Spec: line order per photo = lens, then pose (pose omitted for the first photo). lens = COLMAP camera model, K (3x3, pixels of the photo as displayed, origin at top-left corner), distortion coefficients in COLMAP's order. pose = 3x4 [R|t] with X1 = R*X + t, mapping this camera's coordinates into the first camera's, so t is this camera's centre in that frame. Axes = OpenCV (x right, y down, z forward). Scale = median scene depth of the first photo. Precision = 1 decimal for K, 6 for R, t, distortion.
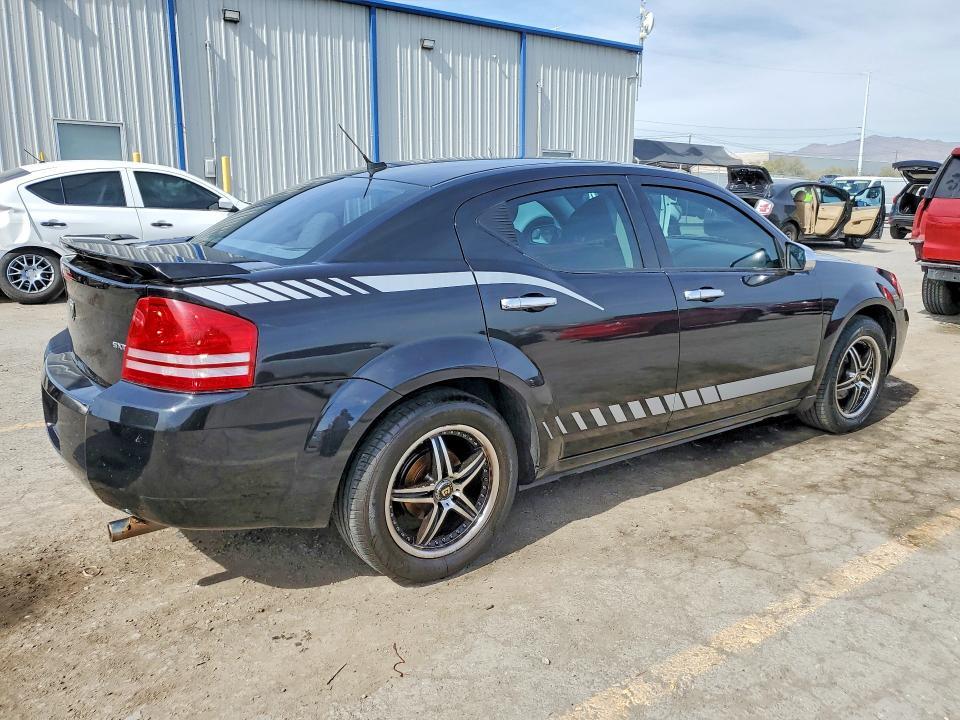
lens RADIAL K [[757.6, 0, 480.0], [0, 757.6, 360.0], [0, 0, 1]] dist [-0.002907, -0.005370]
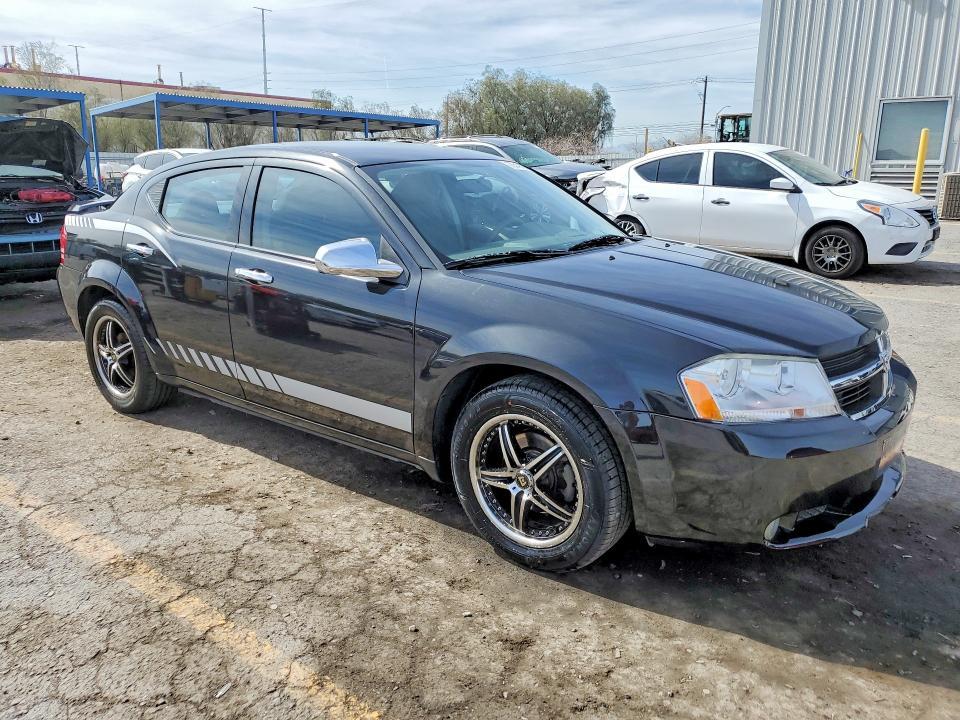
lens RADIAL K [[757.6, 0, 480.0], [0, 757.6, 360.0], [0, 0, 1]] dist [-0.002907, -0.005370]
pose [[0.249951, 0.230577, -0.940404, 0.428231], [-0.208242, 0.961305, 0.180353, -0.069716], [0.945600, 0.150752, 0.288295, 0.325185]]
